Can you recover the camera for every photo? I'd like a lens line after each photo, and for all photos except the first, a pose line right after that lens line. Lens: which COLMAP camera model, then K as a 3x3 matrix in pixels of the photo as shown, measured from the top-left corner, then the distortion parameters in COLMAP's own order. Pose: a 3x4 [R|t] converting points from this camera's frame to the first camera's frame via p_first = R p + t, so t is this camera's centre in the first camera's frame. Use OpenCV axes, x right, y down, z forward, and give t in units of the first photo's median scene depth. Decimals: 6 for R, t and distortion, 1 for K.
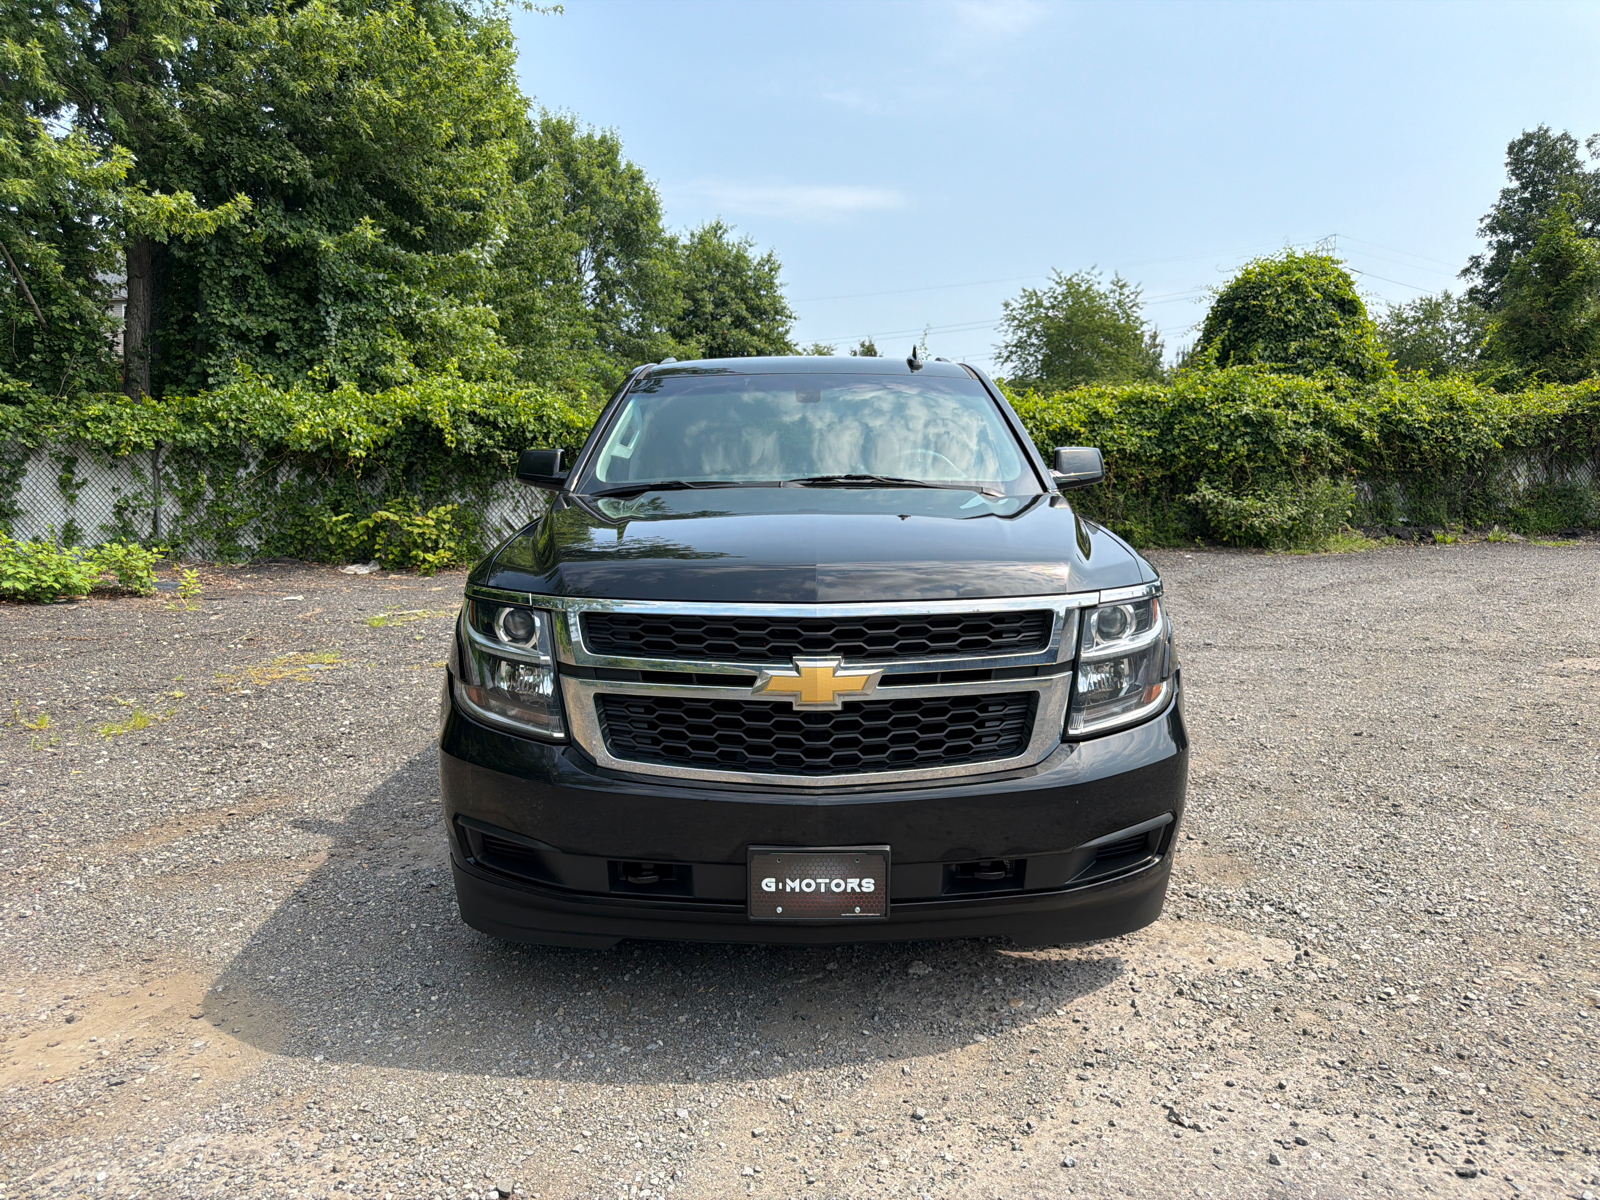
lens RADIAL K [[1150.0, 0, 800.0], [0, 1150.0, 600.0], [0, 0, 1]] dist [0.065311, -0.091600]
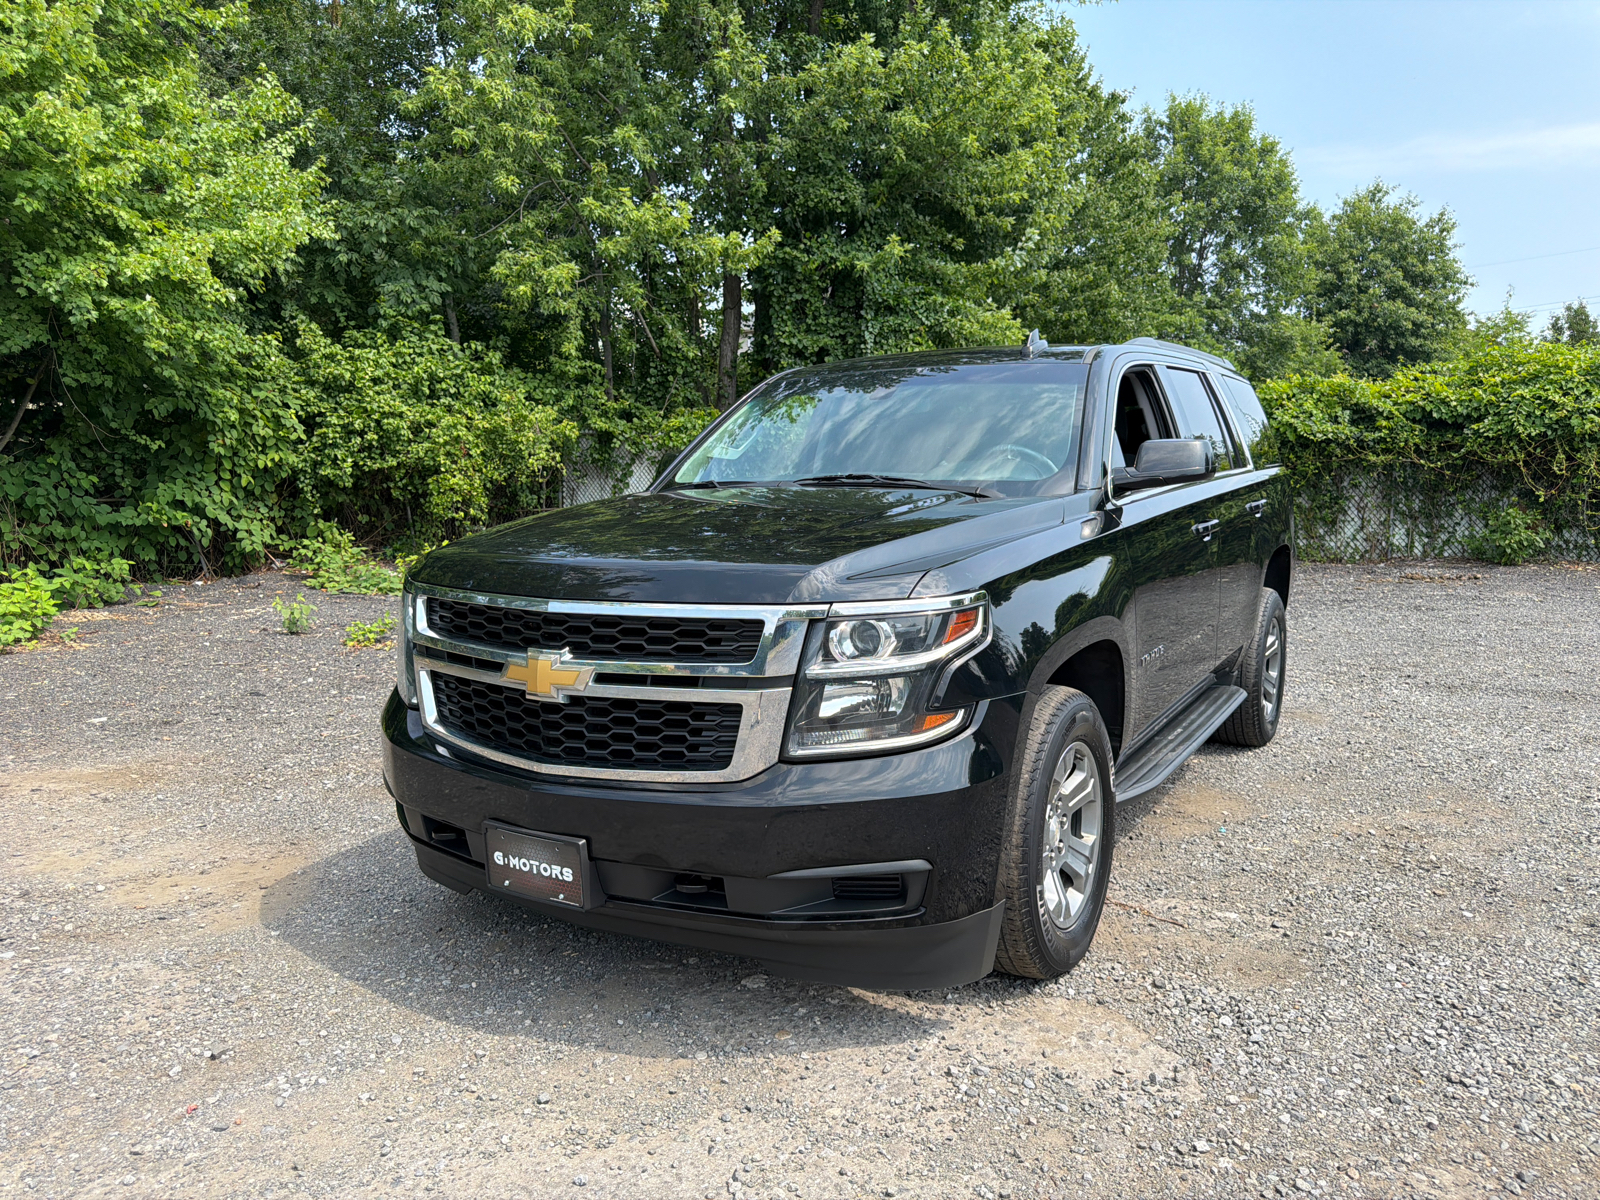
lens RADIAL K [[1140.8, 0, 793.6], [0, 1140.8, 601.6], [0, 0, 1]] dist [0.087925, -0.106927]
pose [[0.847445, 0.054541, -0.528074, 0.126193], [-0.051762, 0.998458, 0.020057, -0.004563], [0.528354, 0.010337, 0.848961, 0.038658]]
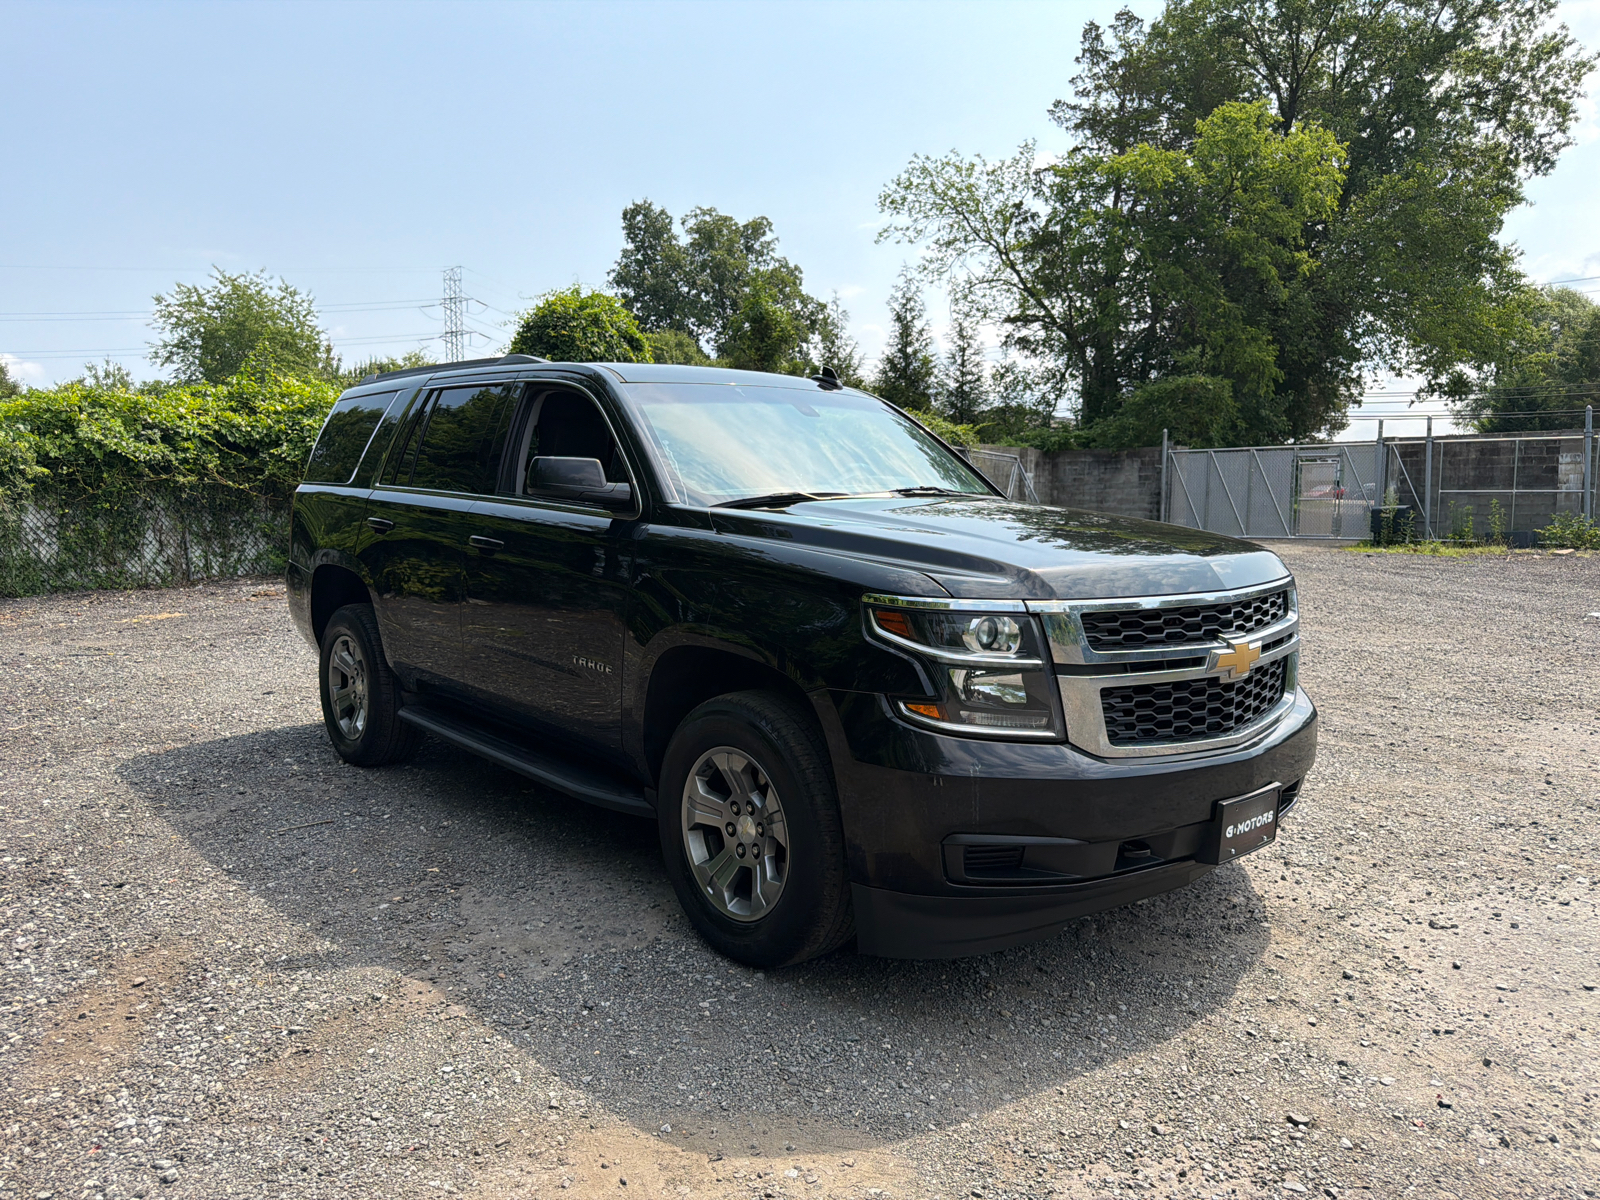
lens RADIAL K [[1148.8, 0, 811.9], [0, 1148.8, 608.2], [0, 0, 1]] dist [0.048185, -0.073916]
pose [[0.746340, -0.064851, 0.662398, -0.184202], [0.070554, 0.997343, 0.018149, -0.005211], [-0.661815, 0.033189, 0.748932, 0.065411]]
